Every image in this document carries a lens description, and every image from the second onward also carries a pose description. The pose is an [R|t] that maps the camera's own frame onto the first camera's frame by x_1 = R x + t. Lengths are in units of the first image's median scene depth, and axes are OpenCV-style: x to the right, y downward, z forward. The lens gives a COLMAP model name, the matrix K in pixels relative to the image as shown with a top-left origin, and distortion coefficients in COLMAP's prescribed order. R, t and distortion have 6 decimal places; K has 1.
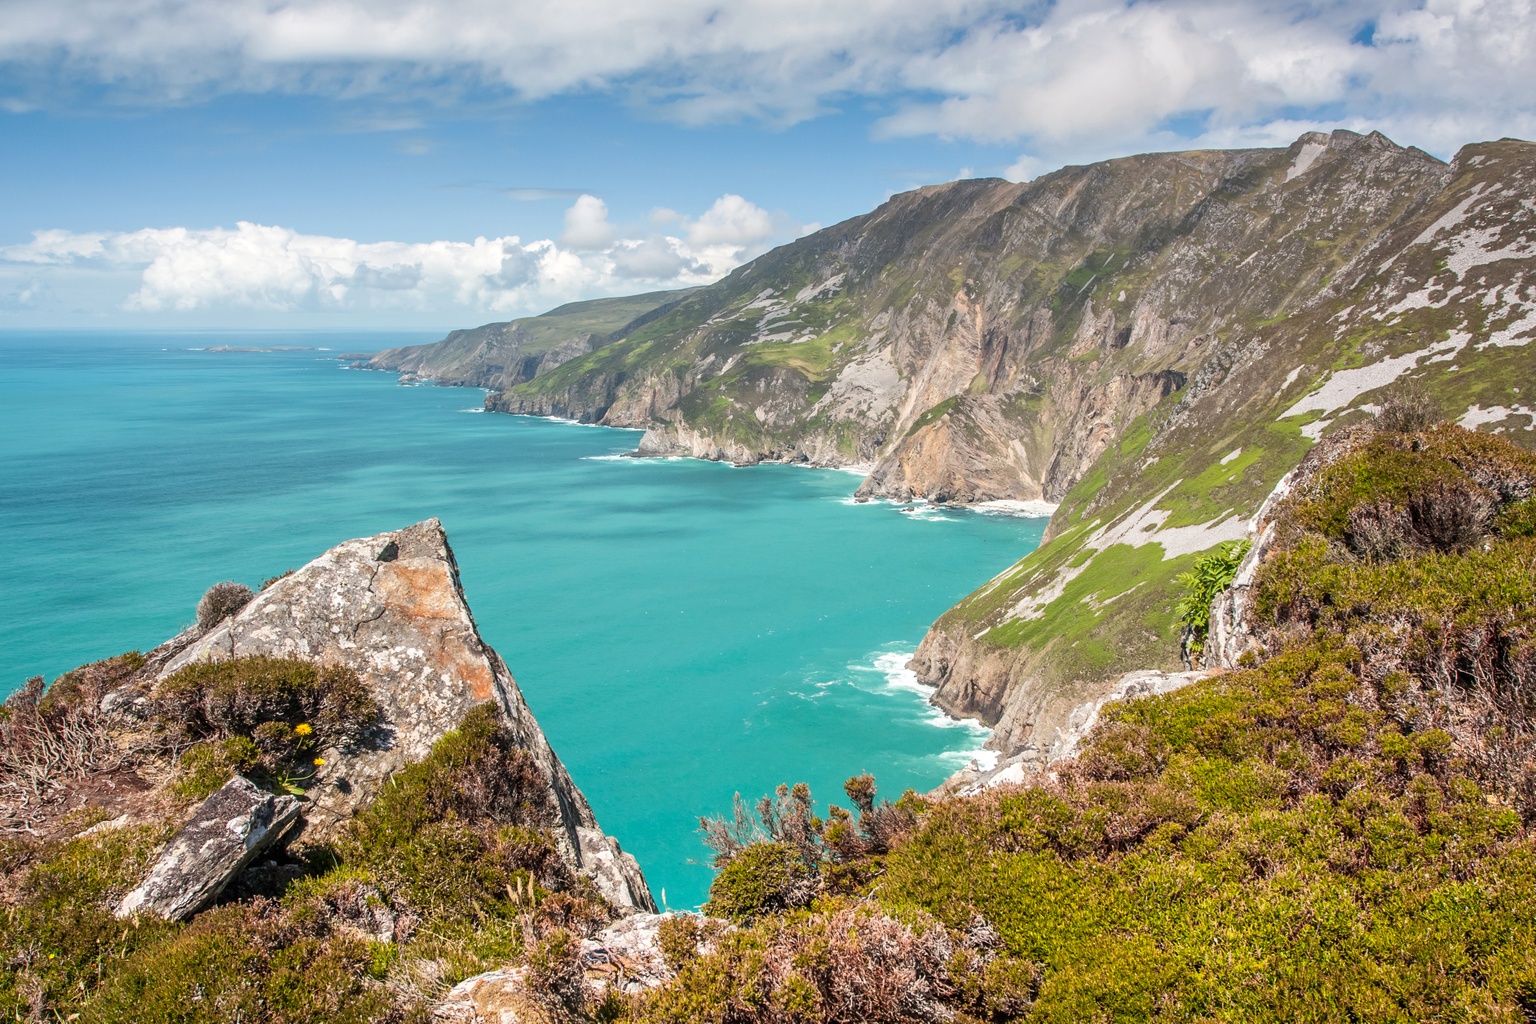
lens RADIAL K [[1257.7, 0, 768.0], [0, 1257.7, 512.0], [0, 0, 1]] dist [-0.054081, 0.002070]
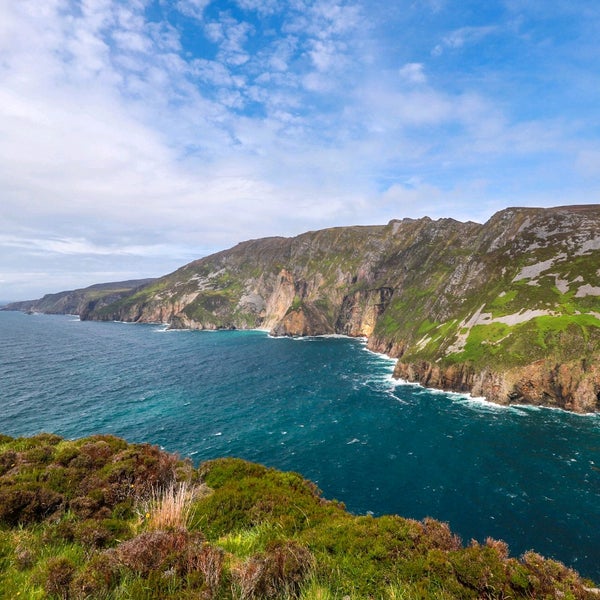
lens RADIAL K [[404.3, 0, 300.0], [0, 404.3, 300.0], [0, 0, 1]] dist [0.000189, -0.002202]
pose [[0.929407, -0.016833, 0.368672, -0.406234], [0.069370, 0.989122, -0.129716, 0.056756], [-0.362478, 0.146133, 0.920465, 0.265036]]
